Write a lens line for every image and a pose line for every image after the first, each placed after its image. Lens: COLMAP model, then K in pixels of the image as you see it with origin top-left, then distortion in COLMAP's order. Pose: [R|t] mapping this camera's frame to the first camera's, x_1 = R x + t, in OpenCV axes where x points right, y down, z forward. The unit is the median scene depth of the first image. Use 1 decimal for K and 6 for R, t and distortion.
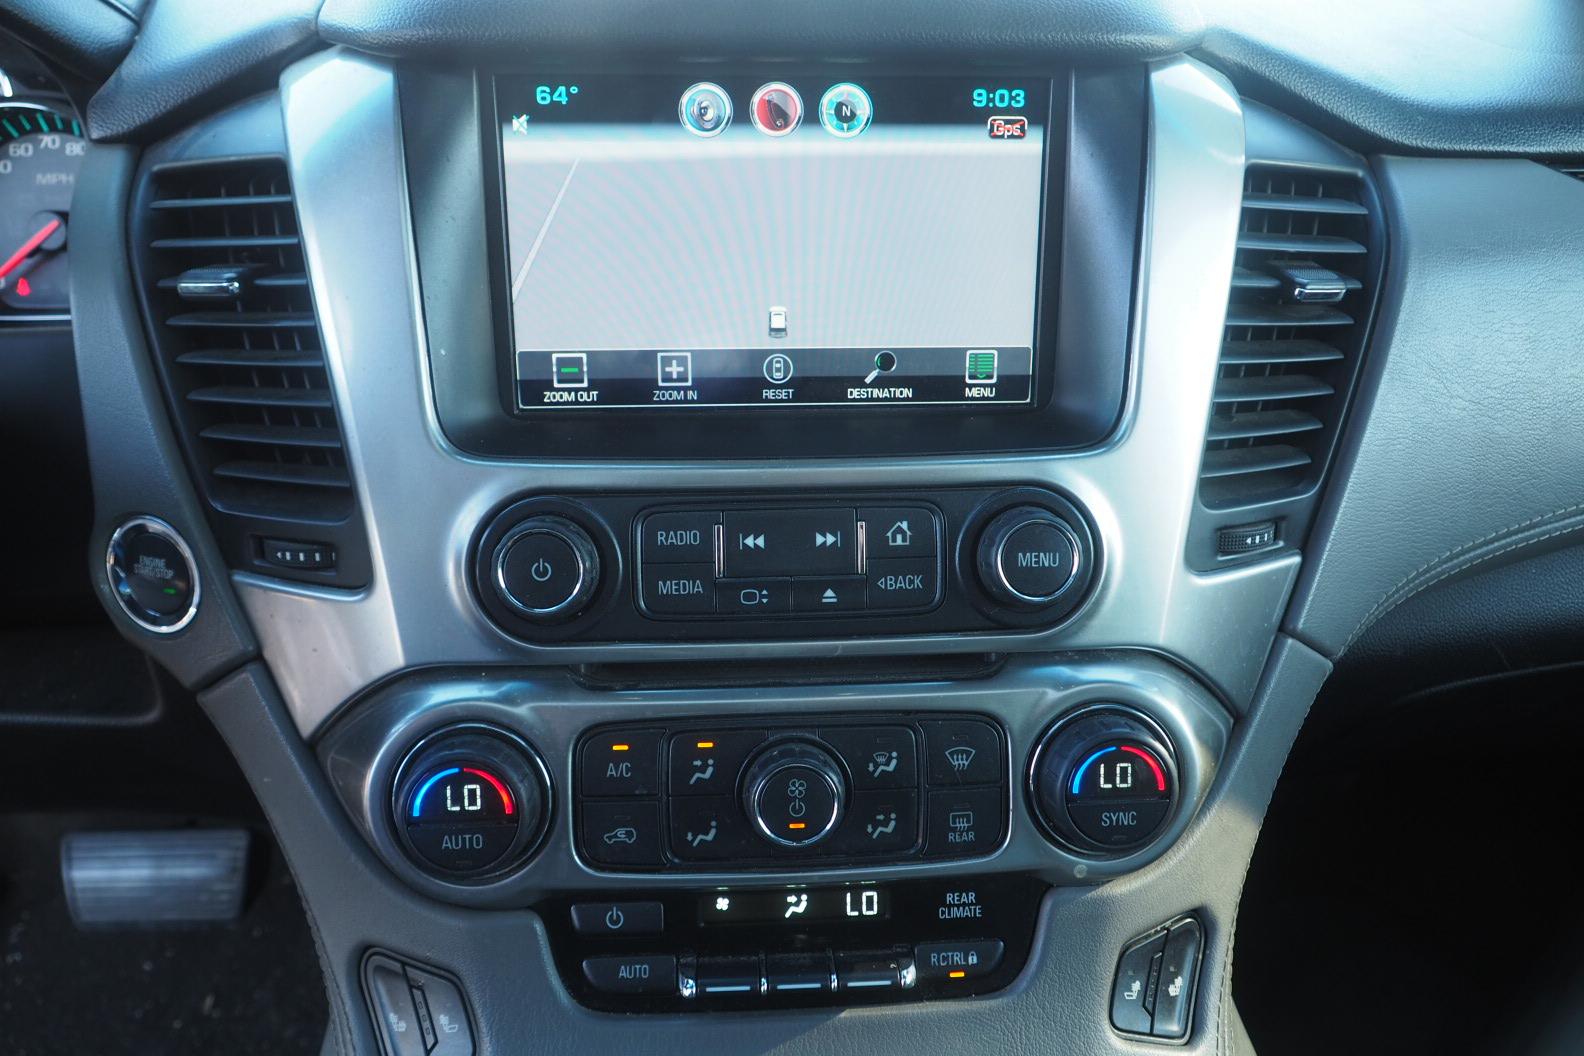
lens RADIAL K [[1145.3, 0, 792.1], [0, 1145.3, 526.2], [0, 0, 1]] dist [-0.033793, 0.004017]
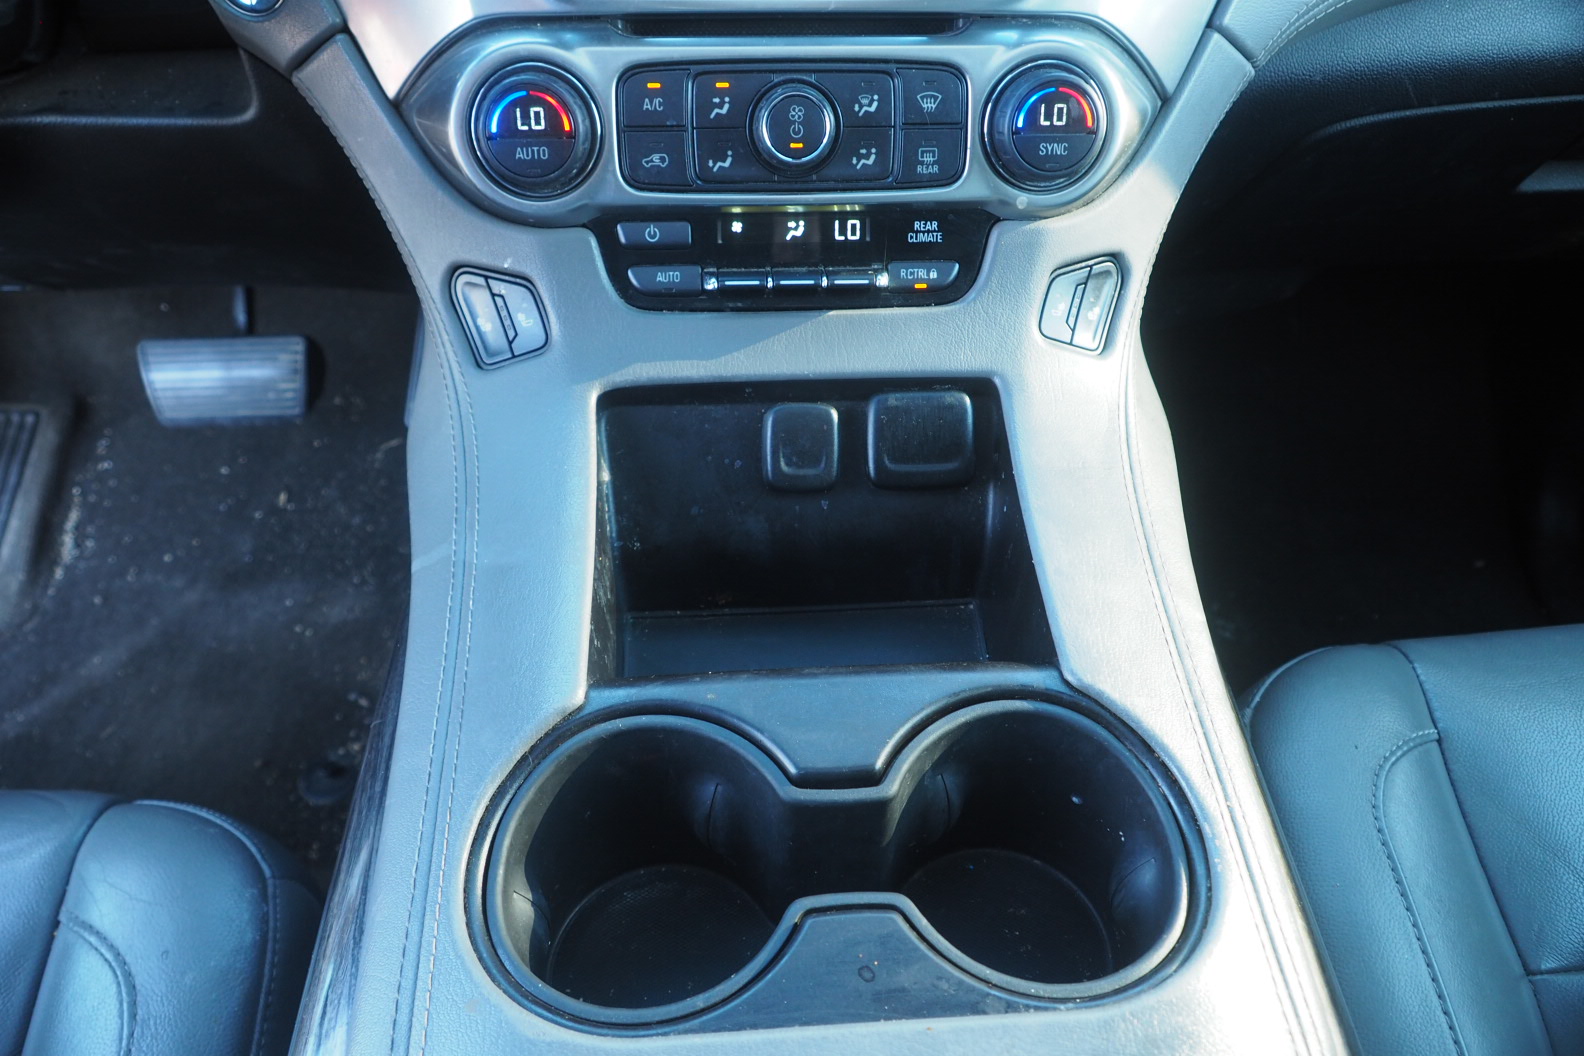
lens RADIAL K [[1145.3, 0, 796.9], [0, 1145.3, 527.6], [0, 0, 1]] dist [-0.033793, 0.004017]
pose [[0.999969, 0.006056, 0.005008, 0.001005], [-0.007279, 0.953902, 0.300031, 0.267666], [-0.002960, -0.300058, 0.953916, -0.304828]]
